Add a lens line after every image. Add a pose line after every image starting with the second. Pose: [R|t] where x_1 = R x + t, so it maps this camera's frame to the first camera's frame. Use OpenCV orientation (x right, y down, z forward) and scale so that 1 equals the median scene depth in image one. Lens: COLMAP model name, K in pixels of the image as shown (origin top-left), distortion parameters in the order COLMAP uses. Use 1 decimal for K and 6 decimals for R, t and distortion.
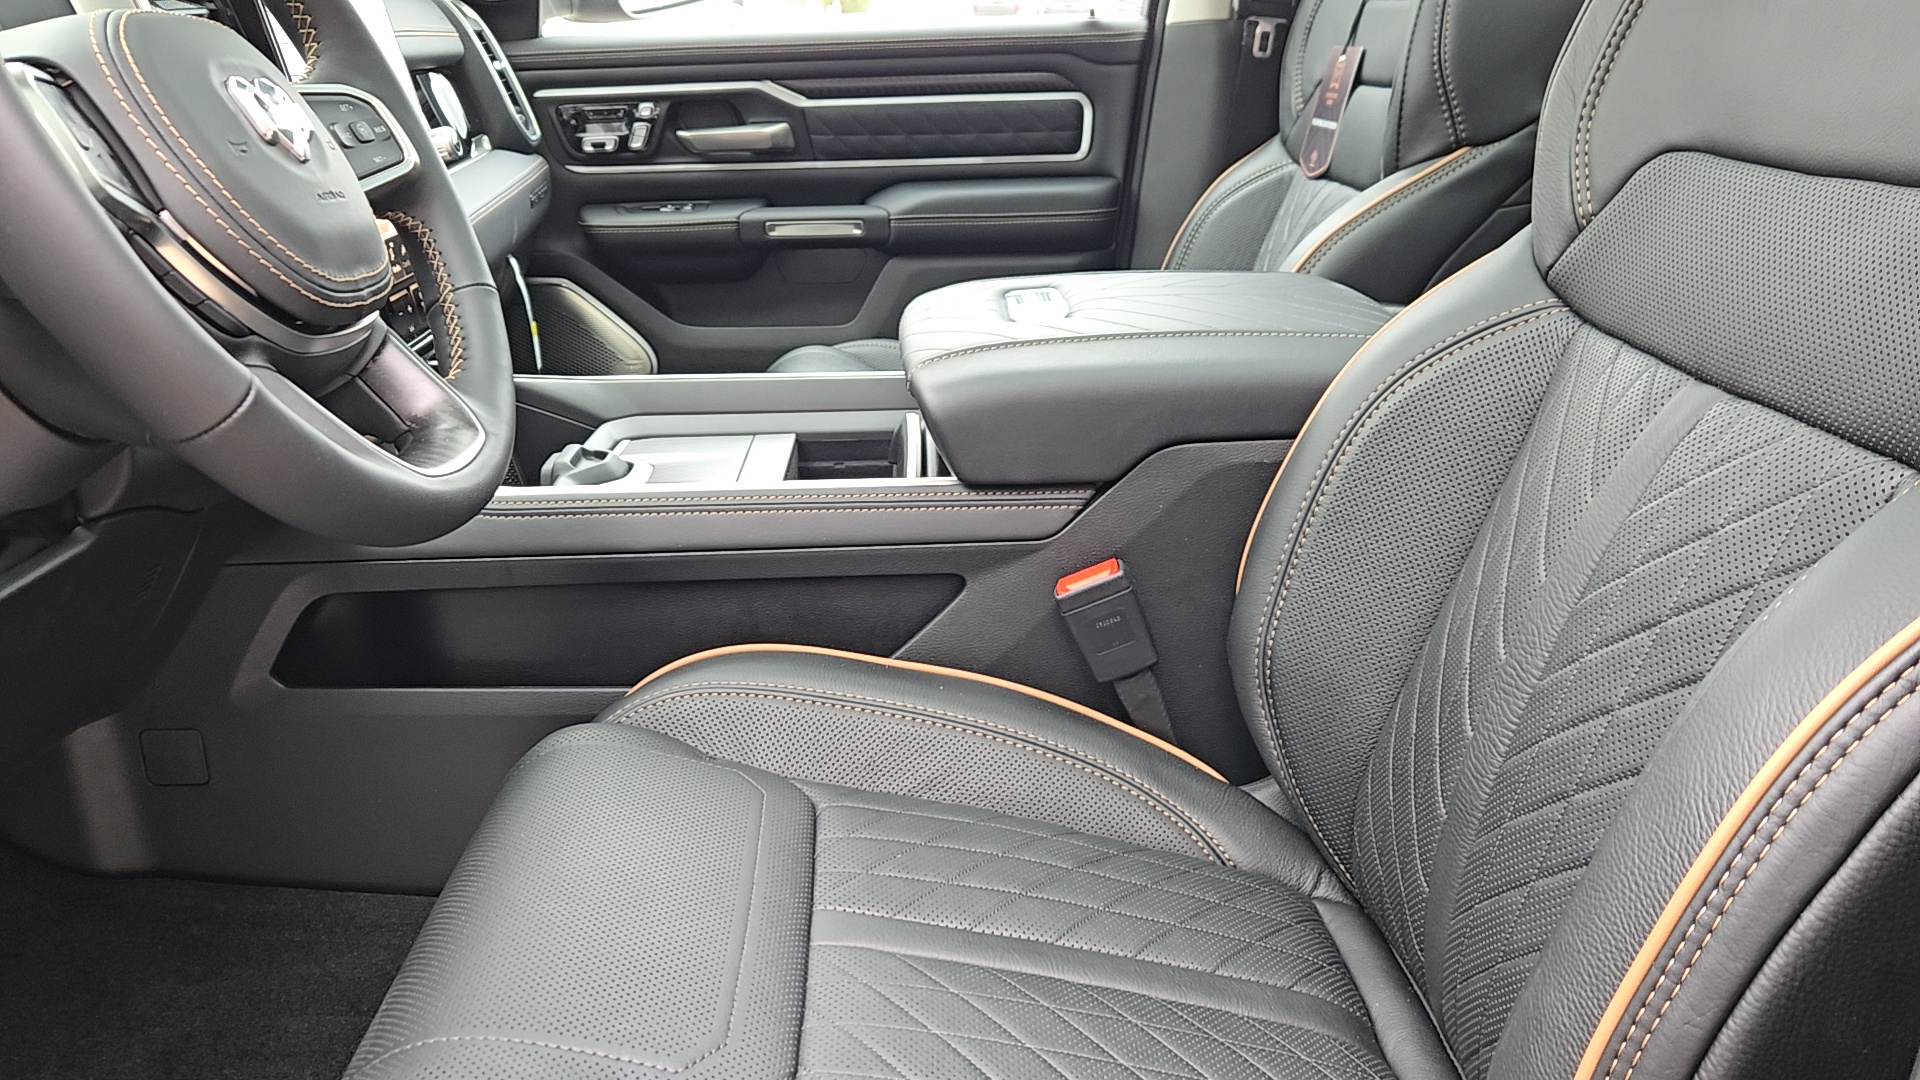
lens RADIAL K [[1584.5, 0, 953.1], [0, 1584.5, 533.8], [0, 0, 1]] dist [0.015039, -0.005894]
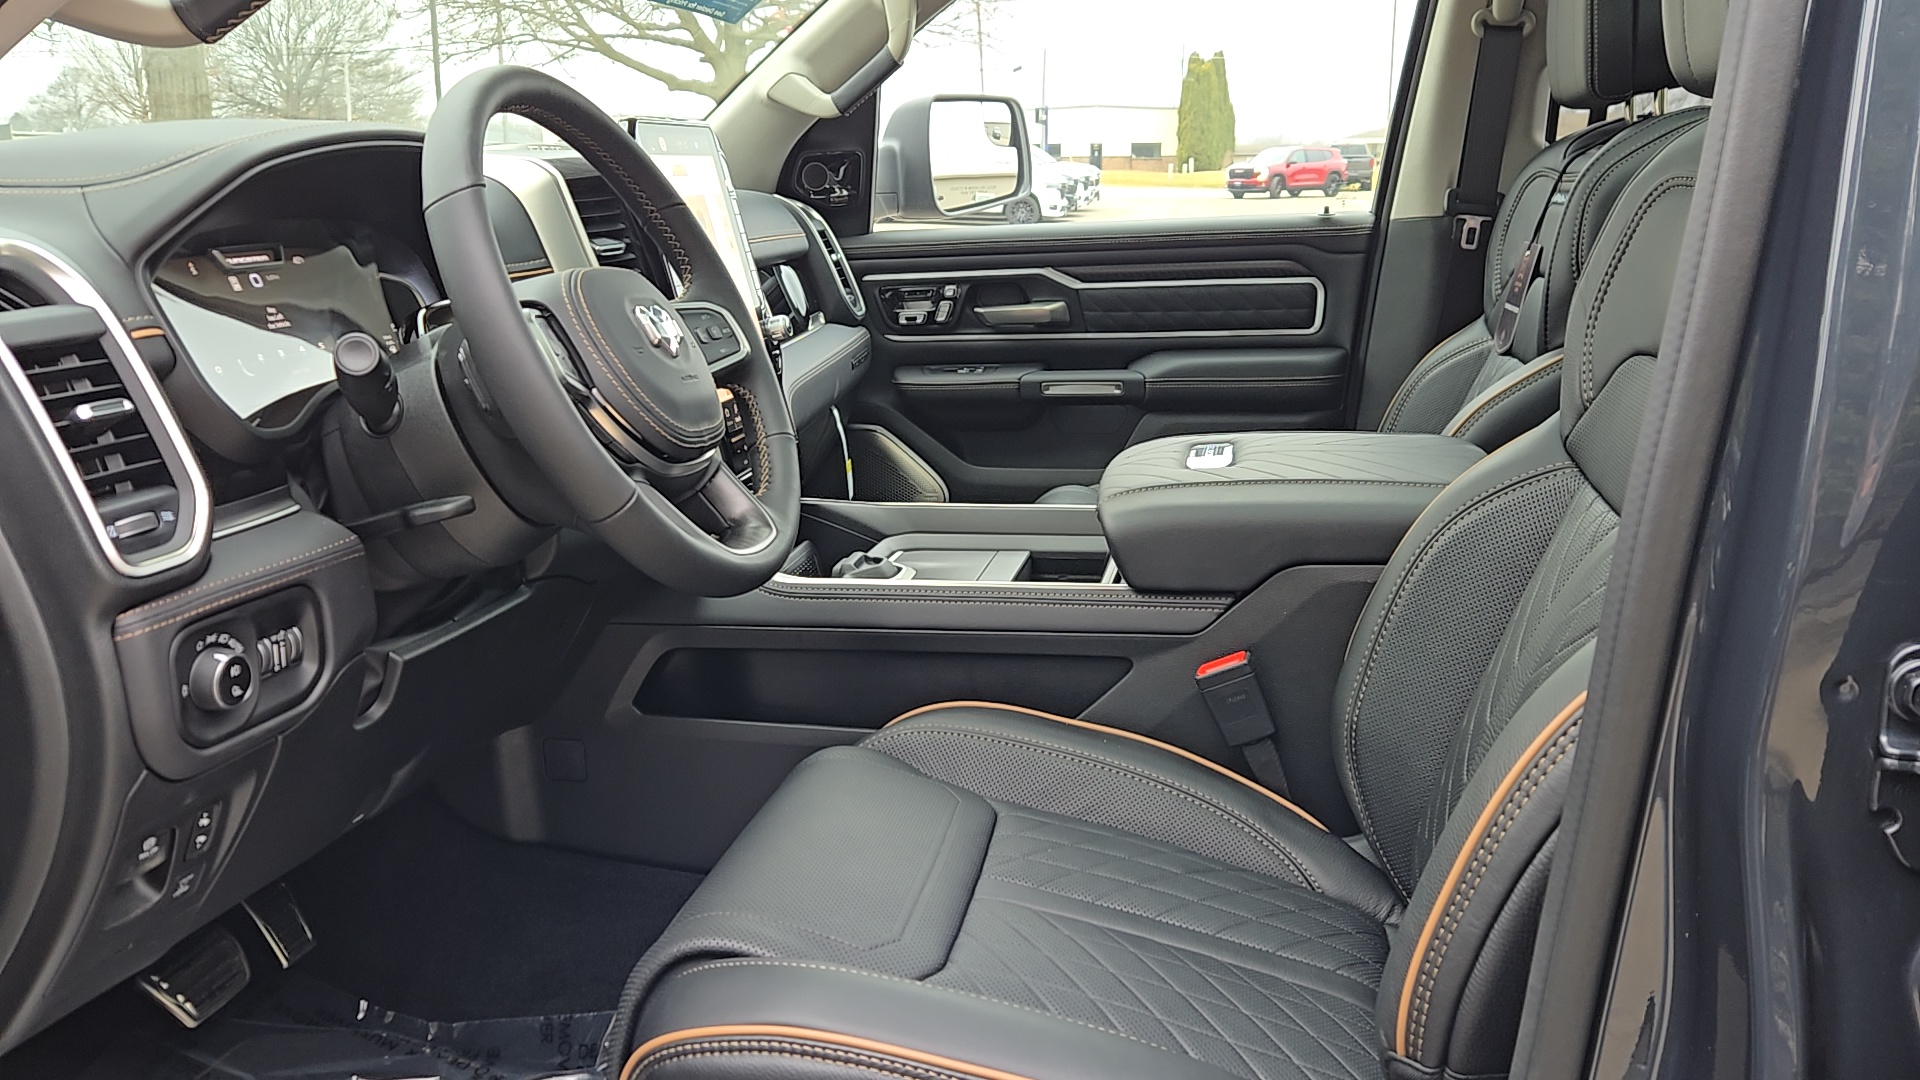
lens RADIAL K [[1584.5, 0, 964.5], [0, 1584.5, 544.9], [0, 0, 1]] dist [0.015039, -0.005894]
pose [[0.977597, 0.037125, -0.207184, 0.141905], [-0.054223, 0.995520, -0.077464, 0.042017], [0.203380, 0.086963, 0.975230, -0.319521]]
